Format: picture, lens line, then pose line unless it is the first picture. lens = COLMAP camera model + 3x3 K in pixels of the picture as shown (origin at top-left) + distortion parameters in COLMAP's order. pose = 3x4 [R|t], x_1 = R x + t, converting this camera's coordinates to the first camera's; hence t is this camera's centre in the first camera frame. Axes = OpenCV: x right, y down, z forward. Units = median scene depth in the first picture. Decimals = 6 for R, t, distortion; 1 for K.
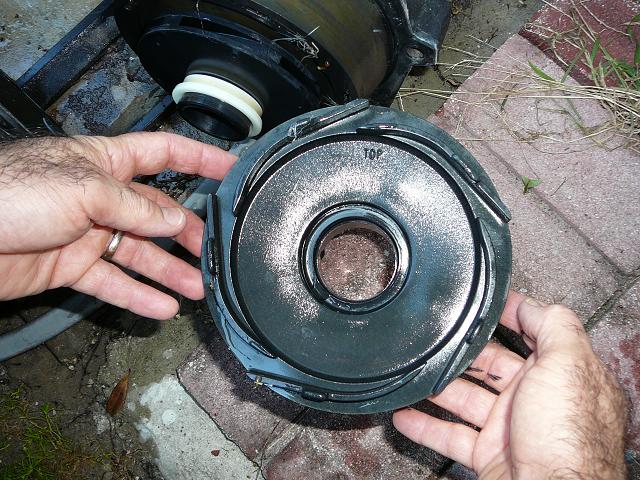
lens RADIAL K [[667.4, 0, 321.5], [0, 667.4, 251.7], [0, 0, 1]] dist [-0.125082, 0.189788]
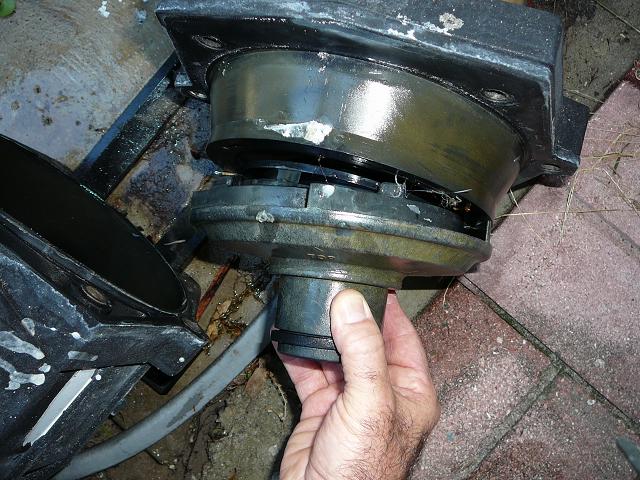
lens RADIAL K [[667.4, 0, 321.5], [0, 667.4, 251.7], [0, 0, 1]] dist [-0.125082, 0.189788]
pose [[0.996128, -0.086947, -0.013007, -0.126248], [0.087891, 0.988293, 0.124704, -0.250790], [0.002012, -0.125364, 0.992109, 0.079739]]
